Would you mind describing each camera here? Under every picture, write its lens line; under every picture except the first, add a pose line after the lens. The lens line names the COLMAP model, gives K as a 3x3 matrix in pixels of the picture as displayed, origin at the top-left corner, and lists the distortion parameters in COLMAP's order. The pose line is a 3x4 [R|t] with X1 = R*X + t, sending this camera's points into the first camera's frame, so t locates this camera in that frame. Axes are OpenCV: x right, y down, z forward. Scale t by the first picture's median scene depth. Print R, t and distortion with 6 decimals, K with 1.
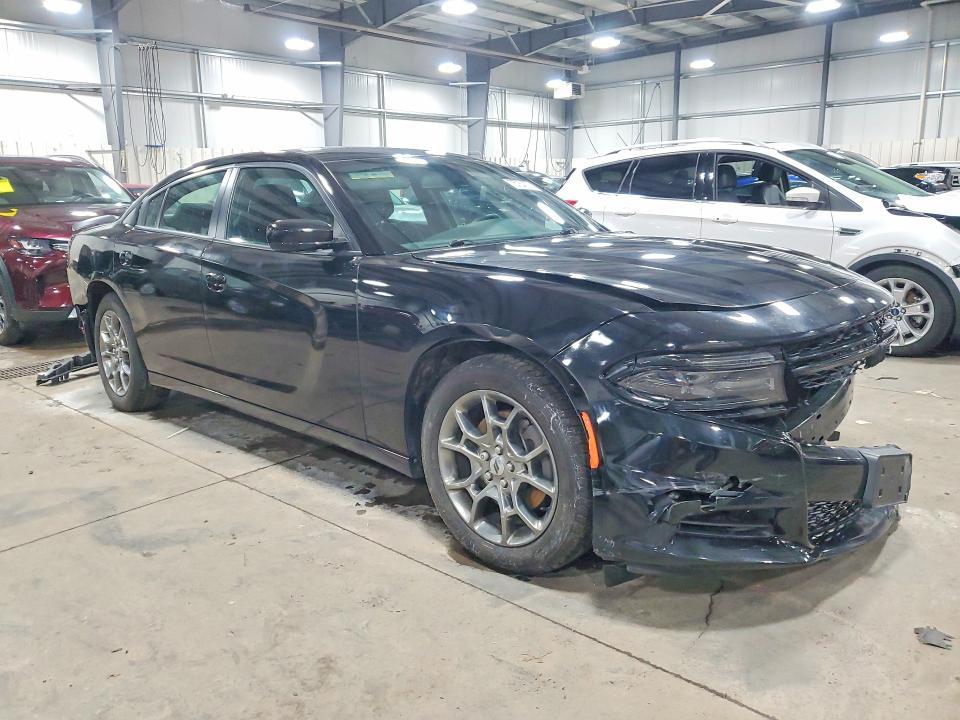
lens RADIAL K [[760.8, 0, 479.0], [0, 760.8, 360.8], [0, 0, 1]] dist [-0.000233, 0.018401]
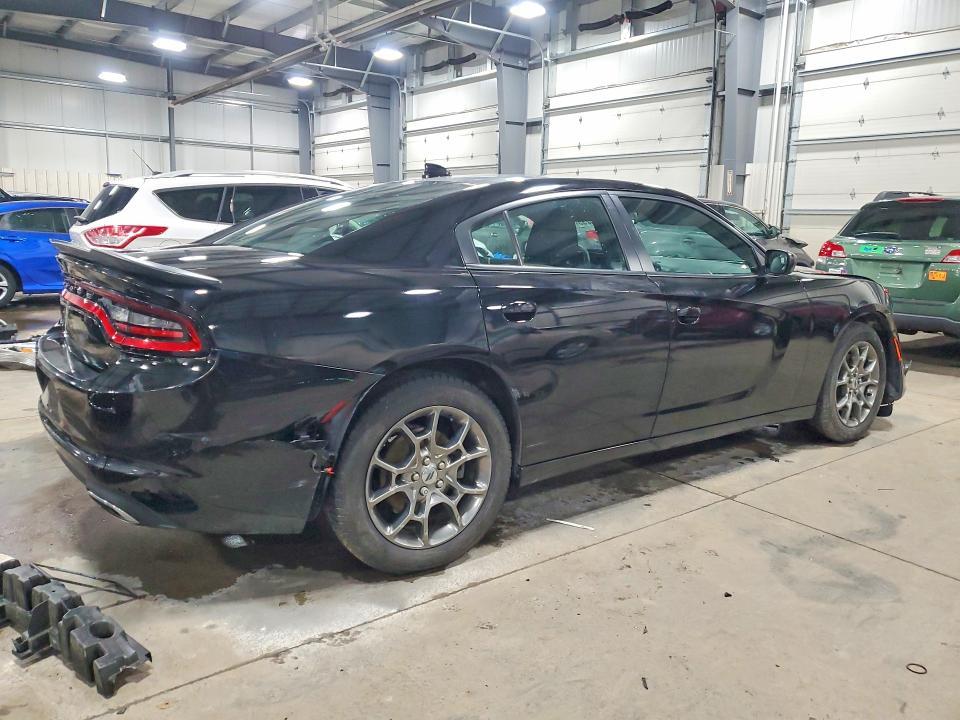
lens RADIAL K [[760.8, 0, 476.4], [0, 760.8, 352.9], [0, 0, 1]] dist [-0.000233, 0.018401]
pose [[0.159624, -0.138256, 0.977449, -1.351718], [0.178894, 0.977802, 0.109091, -0.211369], [-0.970833, 0.157446, 0.180813, 1.098139]]
